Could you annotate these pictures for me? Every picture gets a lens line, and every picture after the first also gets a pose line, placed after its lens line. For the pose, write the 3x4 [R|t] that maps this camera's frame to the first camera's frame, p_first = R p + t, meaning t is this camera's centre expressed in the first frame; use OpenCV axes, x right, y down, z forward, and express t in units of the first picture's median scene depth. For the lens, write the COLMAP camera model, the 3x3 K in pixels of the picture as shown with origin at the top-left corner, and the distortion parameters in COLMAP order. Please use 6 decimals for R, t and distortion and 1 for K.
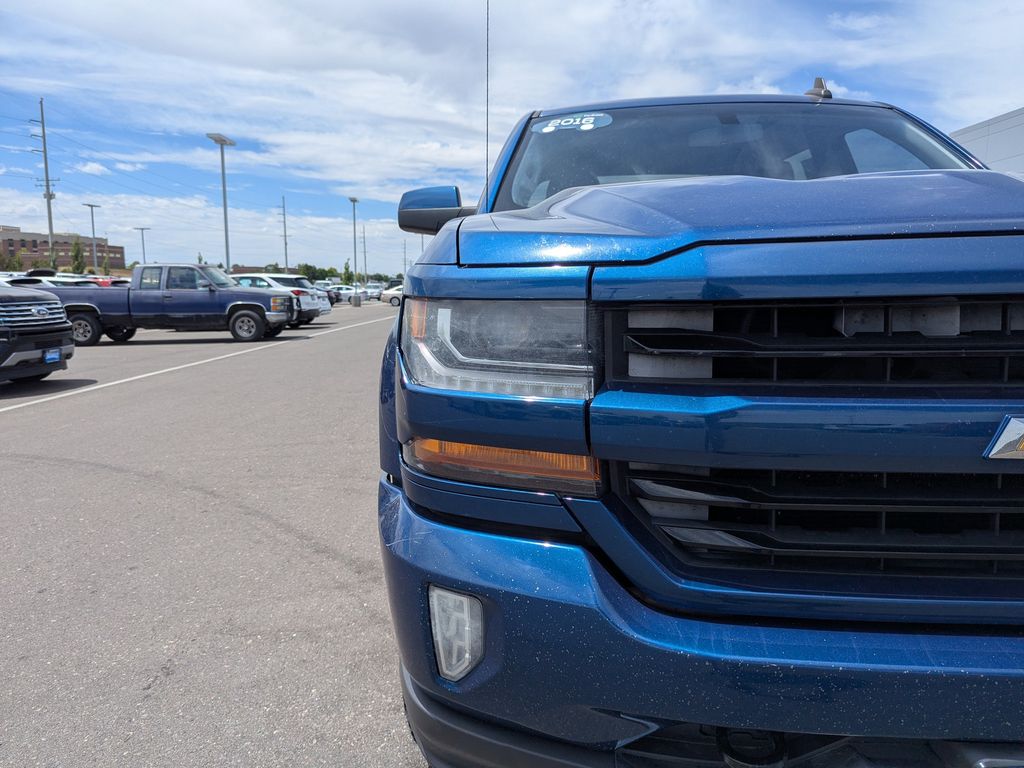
lens RADIAL K [[732.4, 0, 513.3], [0, 732.4, 392.8], [0, 0, 1]] dist [0.041263, -0.041551]
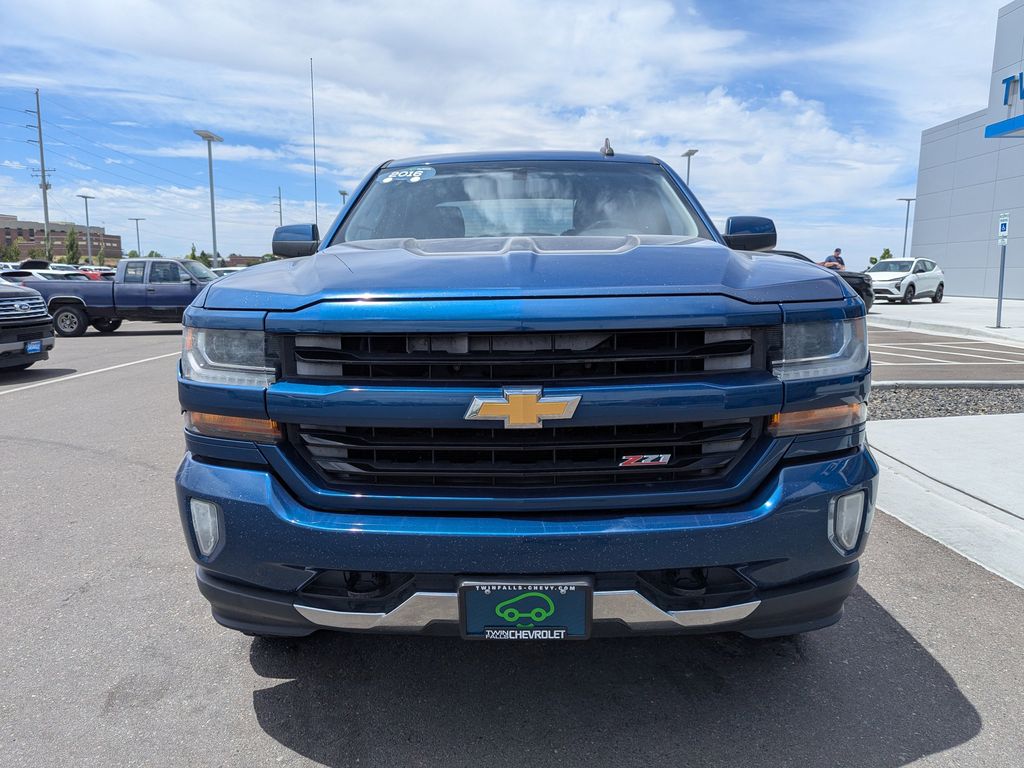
lens RADIAL K [[729.5, 0, 511.2], [0, 729.5, 386.5], [0, 0, 1]] dist [0.051372, -0.050089]
pose [[0.999994, 0.003334, 0.000758, 0.065037], [-0.003338, 0.999981, 0.005236, -0.000432], [-0.000741, -0.005239, 0.999986, -0.071867]]
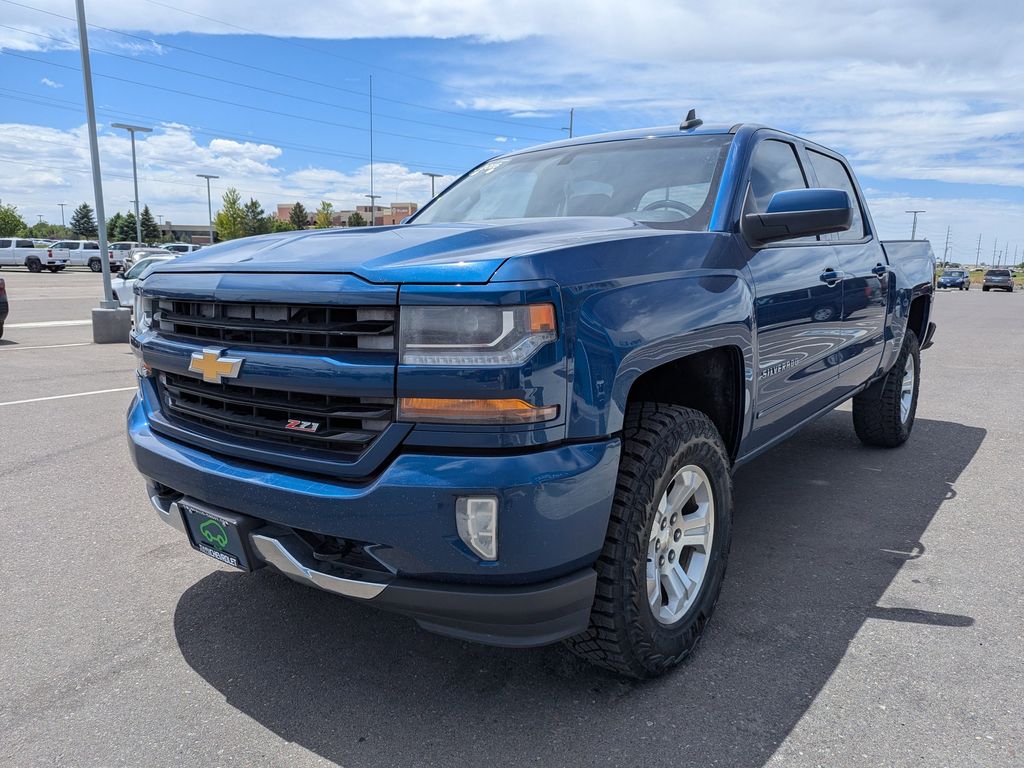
lens RADIAL K [[731.8, 0, 506.3], [0, 731.8, 385.7], [0, 0, 1]] dist [0.048980, -0.052588]
pose [[0.796610, 0.109244, -0.594541, 0.240363], [-0.100726, 0.993773, 0.047640, -0.006324], [0.596043, 0.021935, 0.802653, -0.021775]]
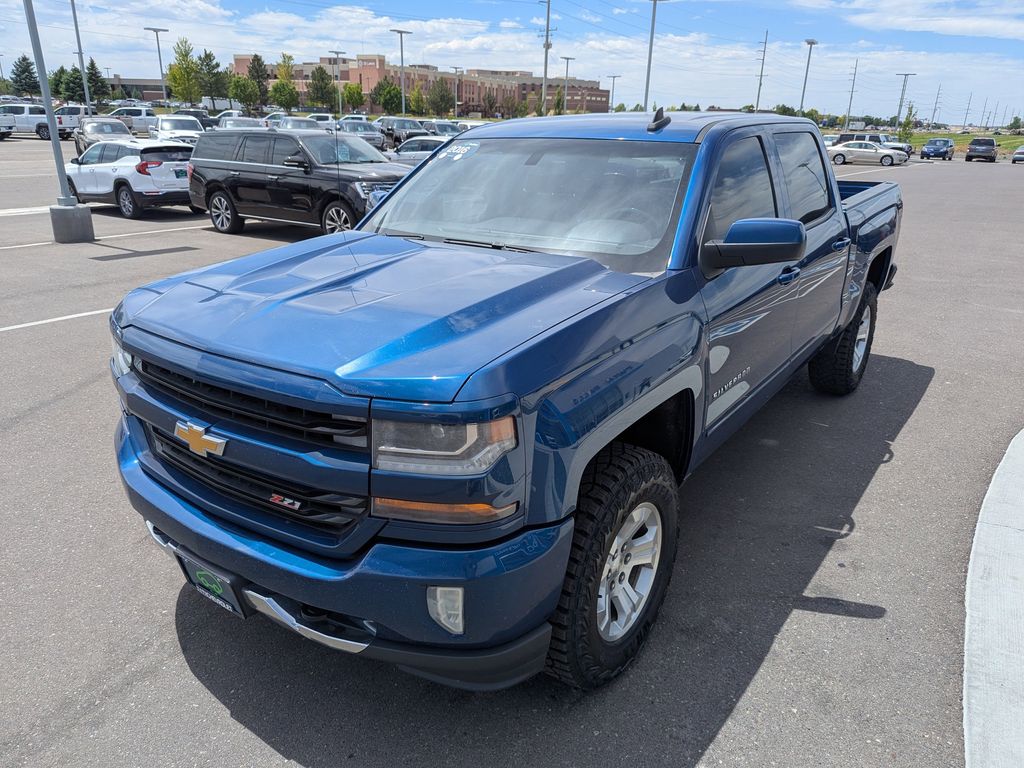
lens RADIAL K [[731.8, 0, 506.3], [0, 731.8, 385.7], [0, 0, 1]] dist [0.048980, -0.052588]
pose [[0.815375, 0.208100, -0.540239, 0.242932], [-0.101232, 0.970035, 0.220871, -0.062411], [0.570014, -0.125403, 0.812009, -0.029257]]
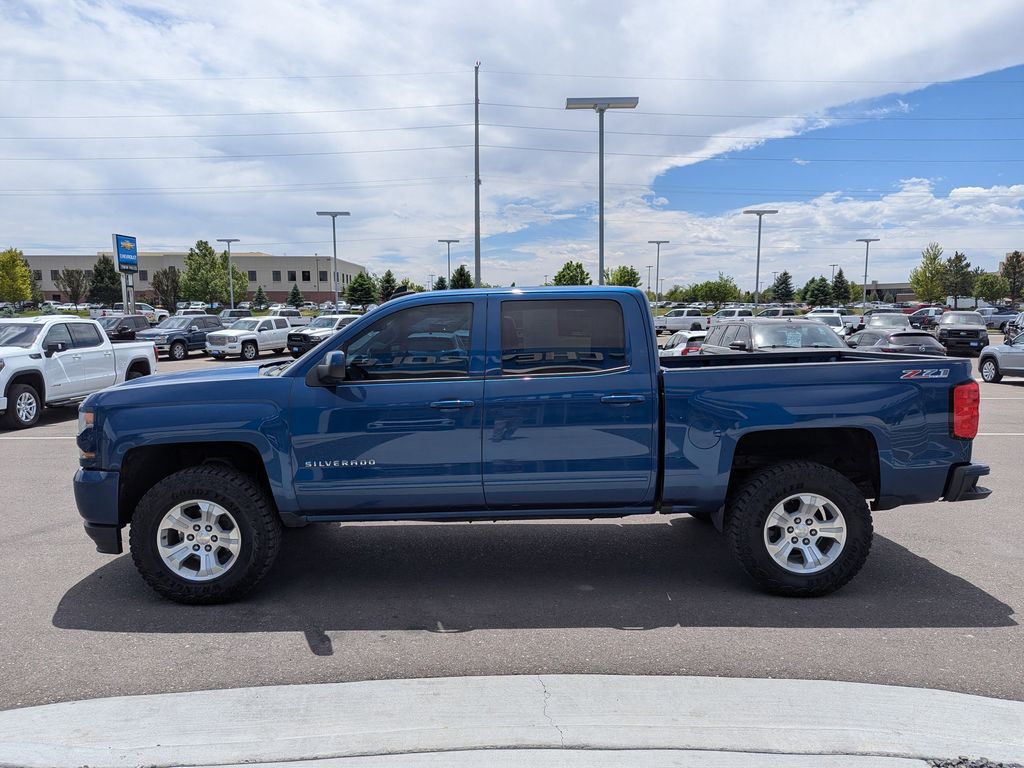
lens RADIAL K [[731.6, 0, 512.0], [0, 731.6, 384.0], [0, 0, 1]] dist [0.054052, -0.040539]
pose [[0.028312, 0.090060, -0.995534, 0.566879], [-0.141582, 0.986254, 0.085194, -0.103084], [0.989522, 0.138538, 0.040674, 0.320626]]
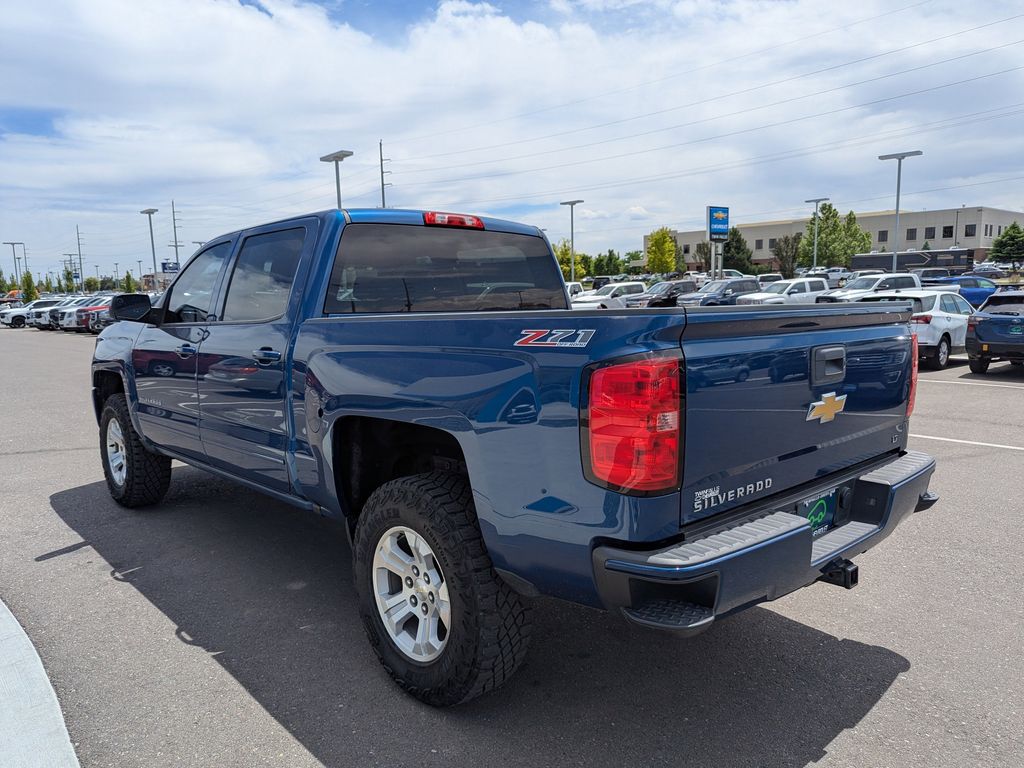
lens RADIAL K [[731.6, 0, 512.0], [0, 731.6, 384.0], [0, 0, 1]] dist [0.054052, -0.040539]
pose [[-0.726940, 0.098726, -0.679567, 0.302525], [-0.081605, 0.970179, 0.228238, -0.138136], [0.681835, 0.221372, -0.697206, 0.698014]]
